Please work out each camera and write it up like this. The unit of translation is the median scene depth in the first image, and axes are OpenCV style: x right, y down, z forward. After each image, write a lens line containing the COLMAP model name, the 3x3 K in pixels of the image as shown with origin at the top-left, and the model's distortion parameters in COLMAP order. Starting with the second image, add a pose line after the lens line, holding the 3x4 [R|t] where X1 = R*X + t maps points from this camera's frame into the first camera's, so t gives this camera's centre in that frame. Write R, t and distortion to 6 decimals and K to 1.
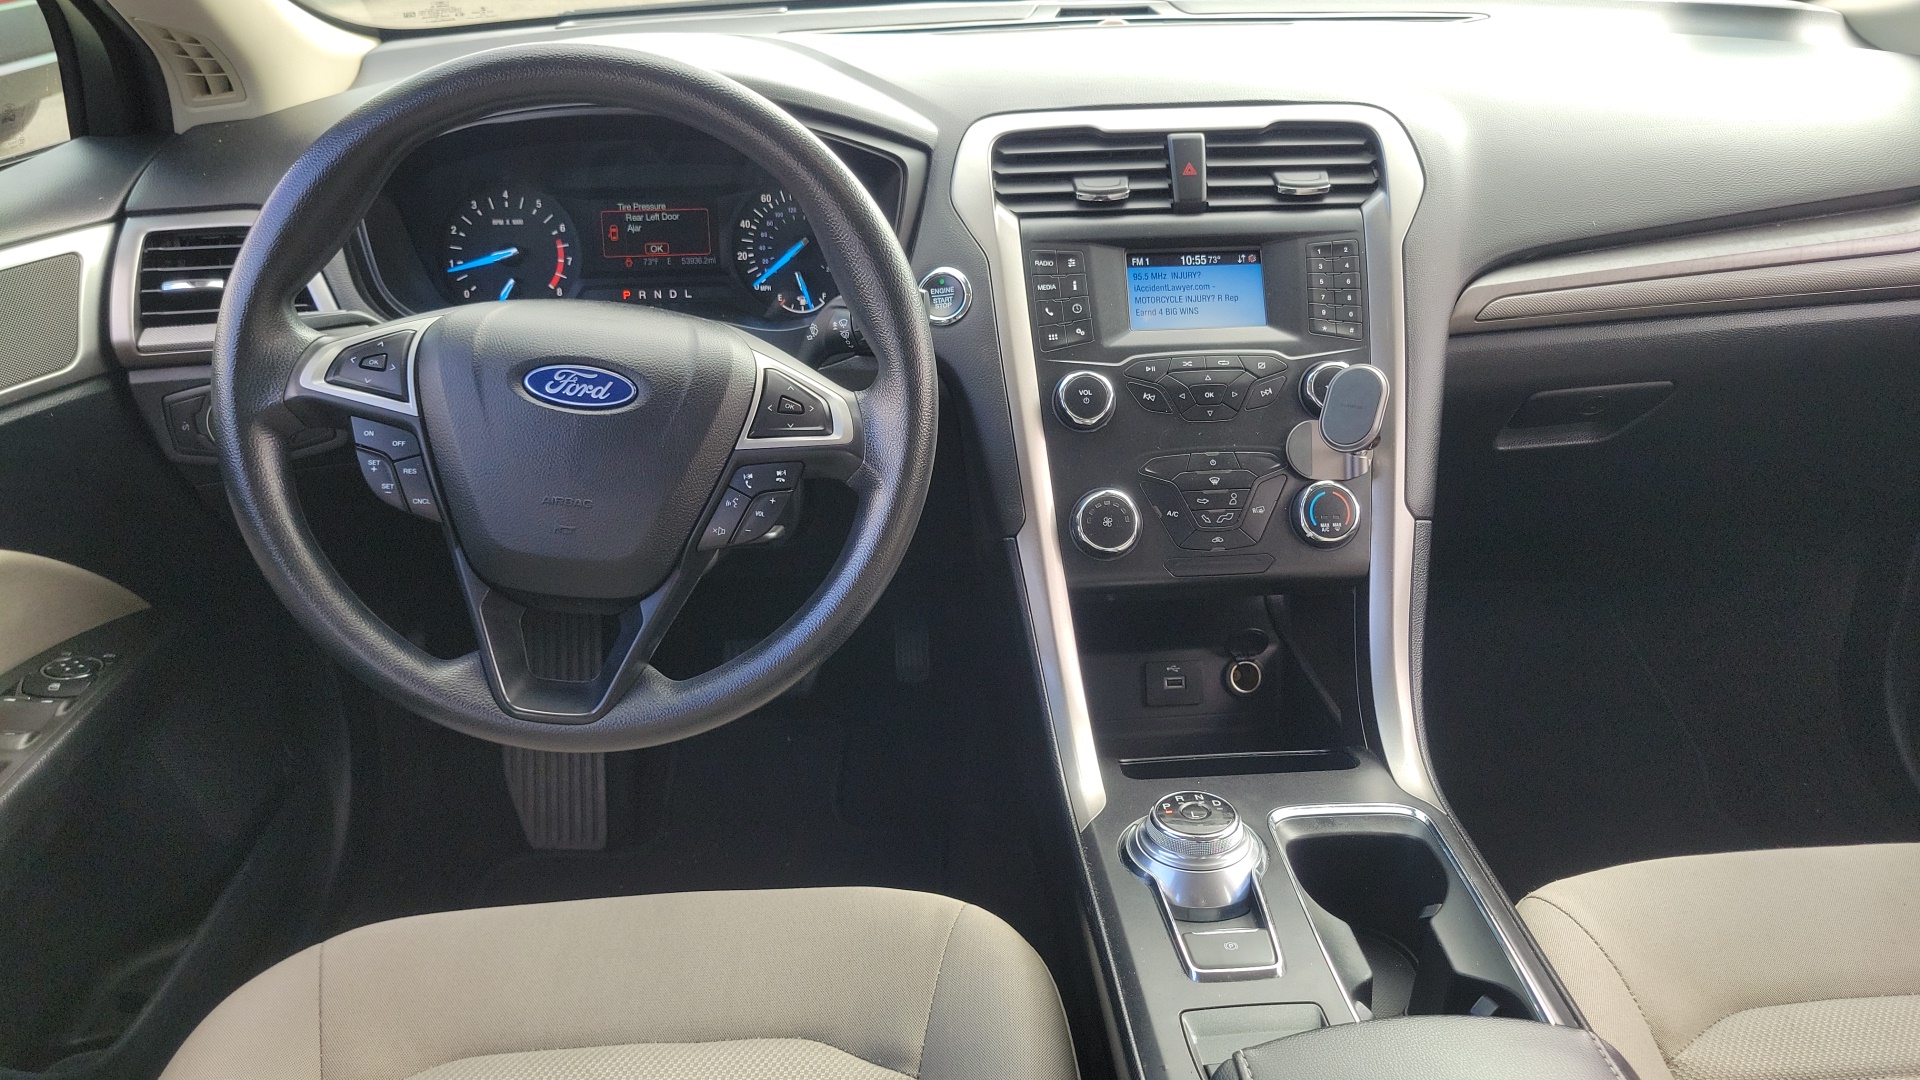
lens RADIAL K [[1511.8, 0, 987.5], [0, 1511.8, 536.4], [0, 0, 1]] dist [0.021260, -0.008361]
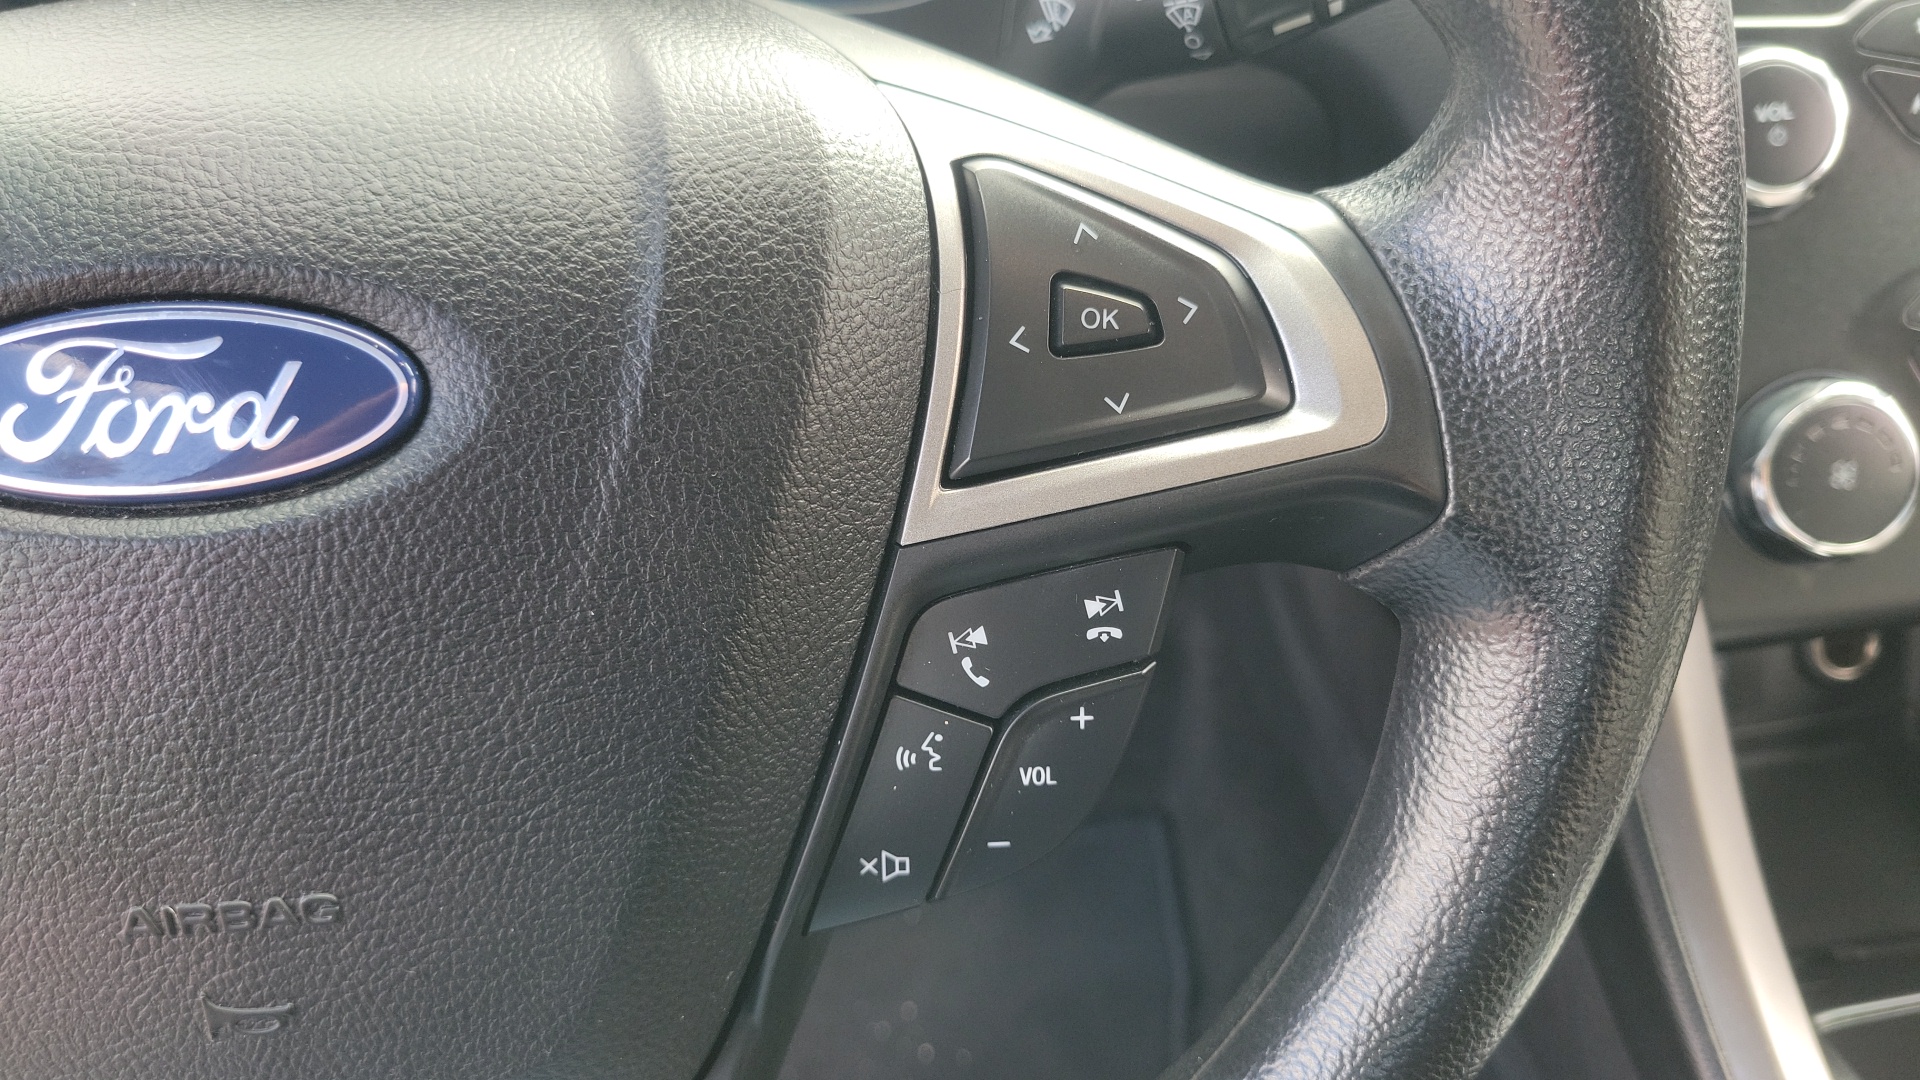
lens RADIAL K [[1511.8, 0, 958.2], [0, 1511.8, 527.3], [0, 0, 1]] dist [0.021260, -0.008361]
pose [[0.995601, -0.090267, -0.025100, -0.119766], [0.093557, 0.972191, 0.214690, -0.092496], [0.005023, -0.216094, 0.976360, 0.616541]]
